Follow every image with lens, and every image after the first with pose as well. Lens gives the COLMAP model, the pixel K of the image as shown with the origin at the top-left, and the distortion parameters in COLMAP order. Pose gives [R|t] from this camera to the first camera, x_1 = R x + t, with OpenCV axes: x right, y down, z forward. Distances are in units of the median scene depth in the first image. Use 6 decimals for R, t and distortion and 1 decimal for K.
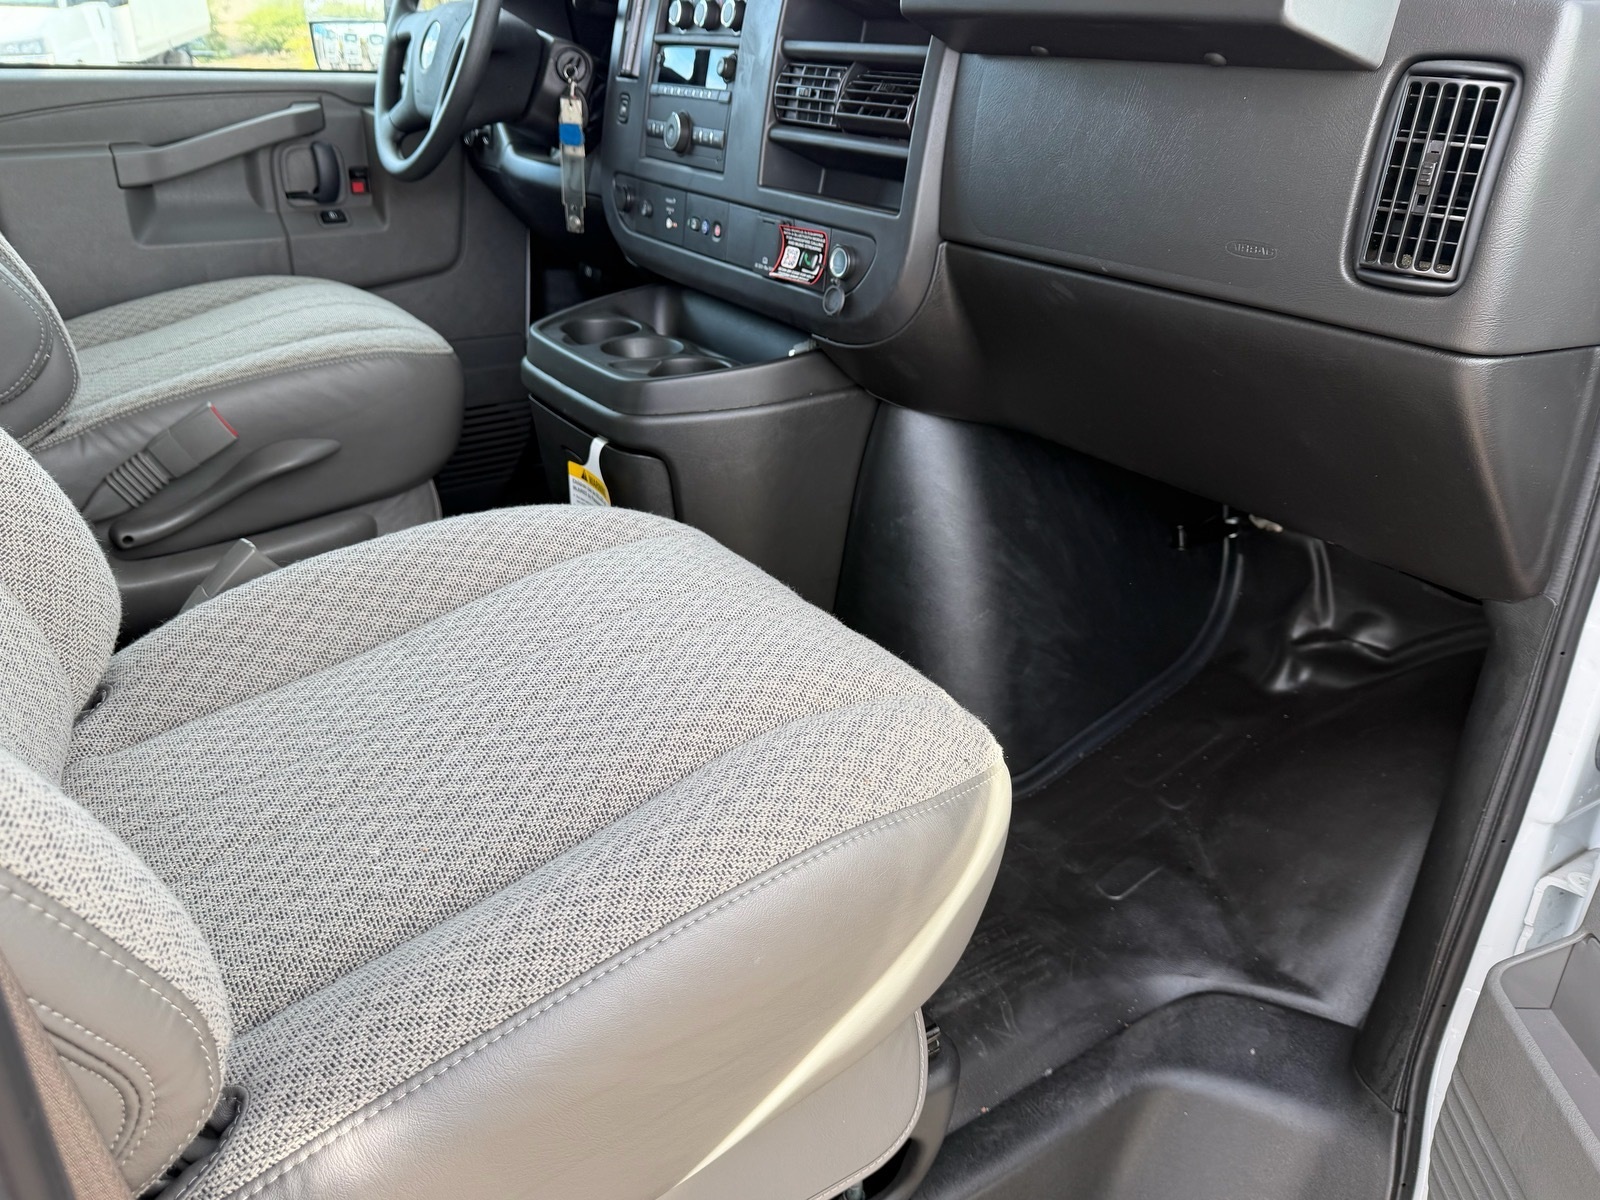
lens RADIAL K [[1132.9, 0, 797.9], [0, 1132.9, 624.7], [0, 0, 1]] dist [0.006003, -0.078918]
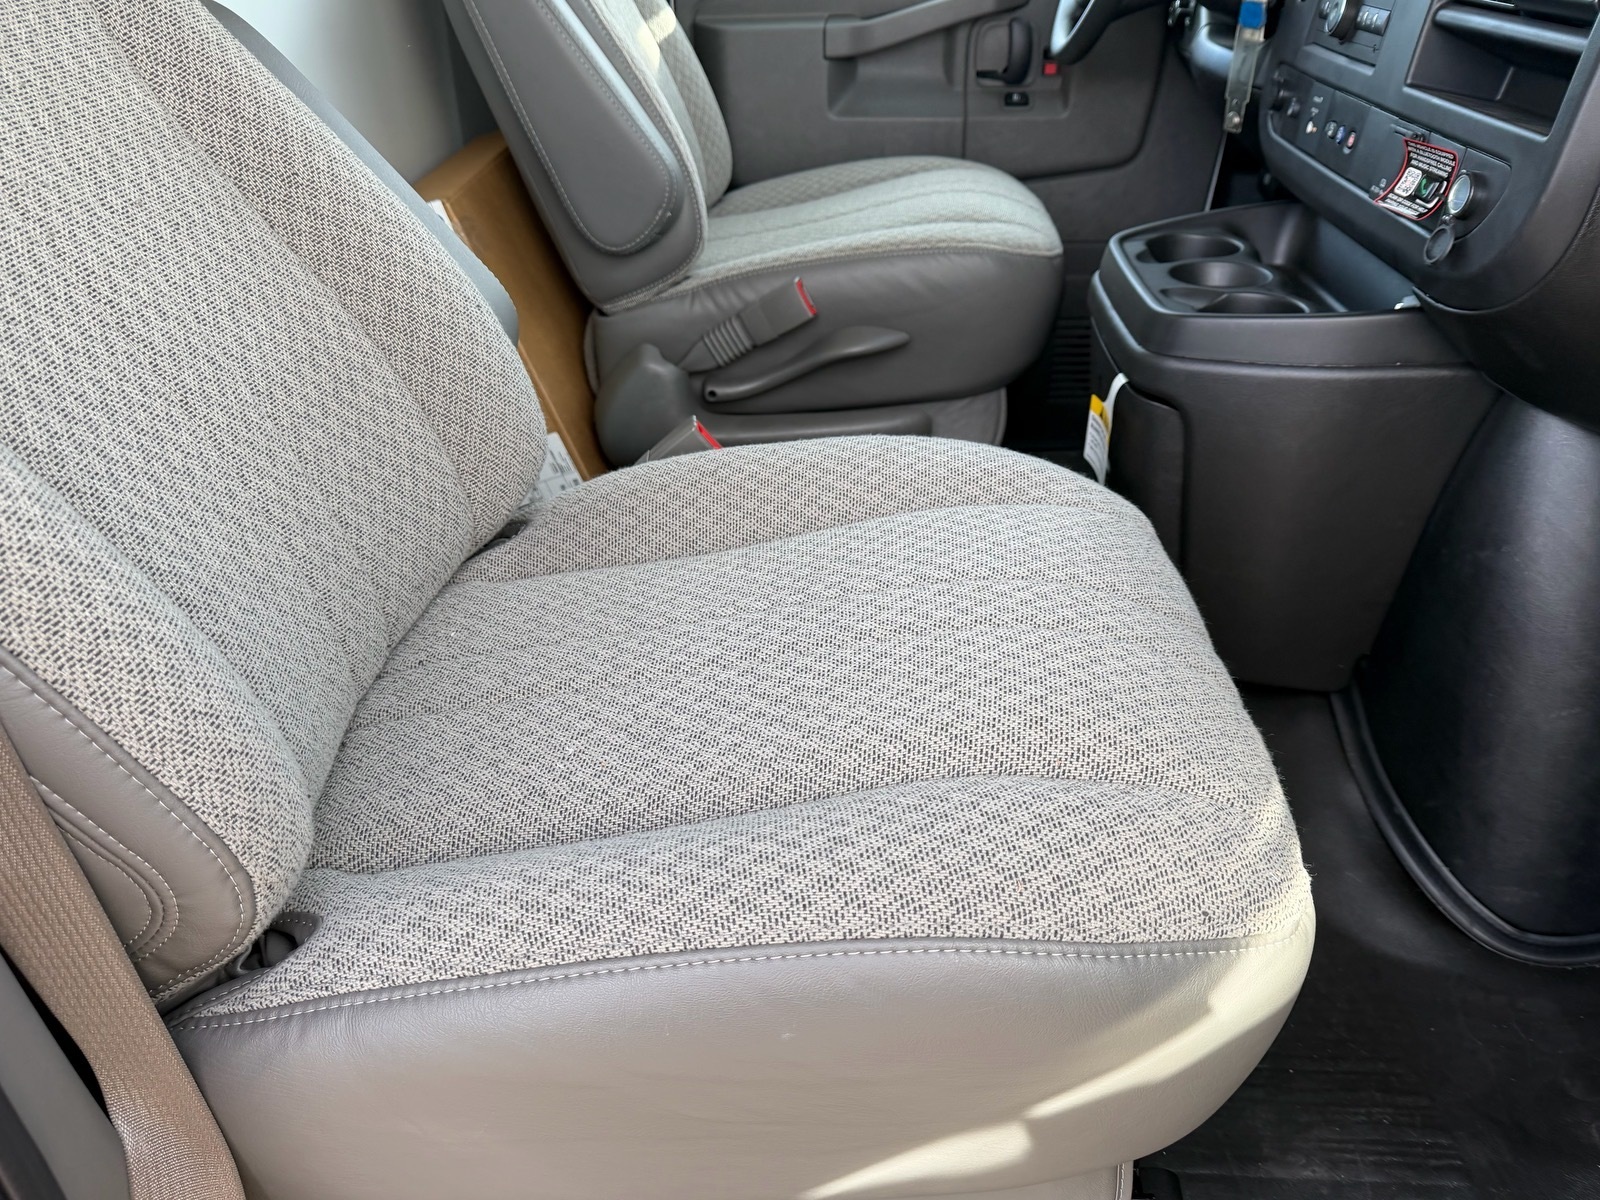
lens RADIAL K [[1140.8, 0, 798.5], [0, 1140.8, 624.3], [0, 0, 1]] dist [0.034735, -0.092958]
pose [[0.795770, 0.283183, -0.535312, 0.136808], [-0.239764, 0.959030, 0.150910, -0.049785], [0.556115, 0.008259, 0.831064, 0.124445]]
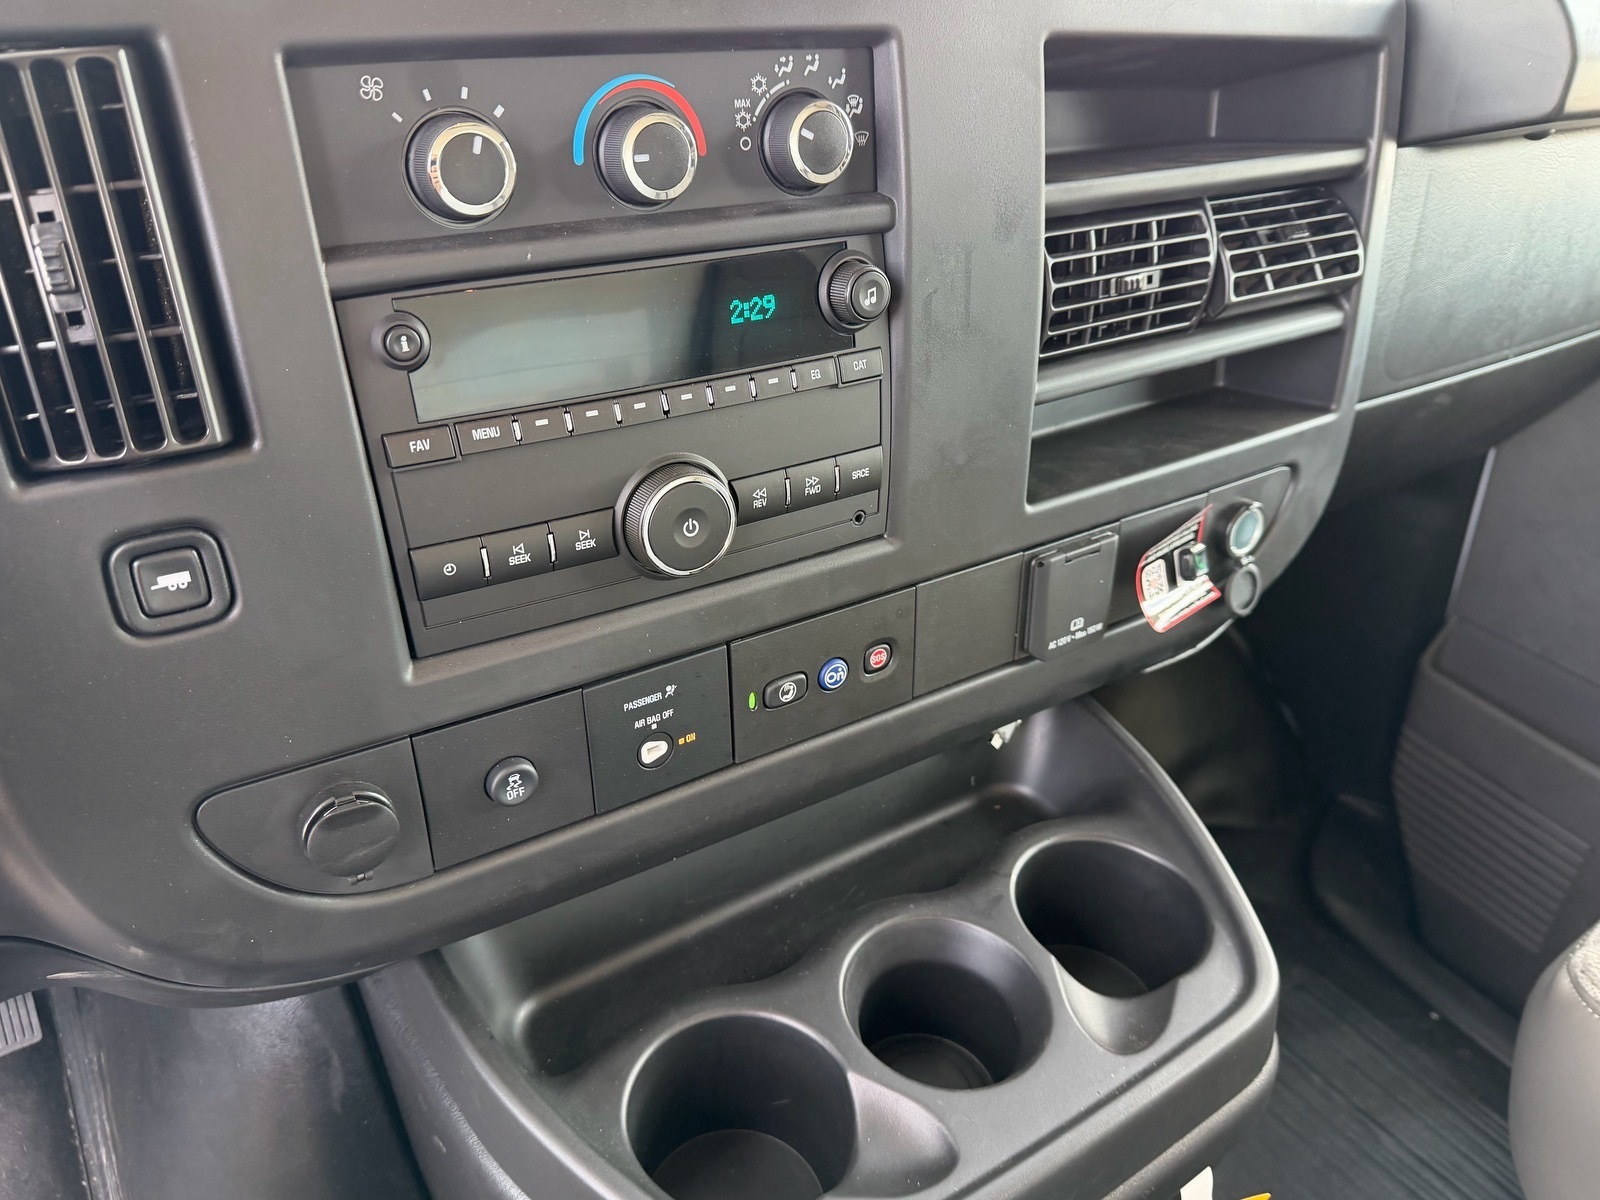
lens RADIAL K [[1132.9, 0, 797.9], [0, 1132.9, 624.7], [0, 0, 1]] dist [0.006003, -0.078918]
pose [[0.031331, -0.534797, 0.844400, -0.402225], [0.464943, 0.755646, 0.461333, -0.542986], [-0.884786, 0.378144, 0.272325, 0.876074]]
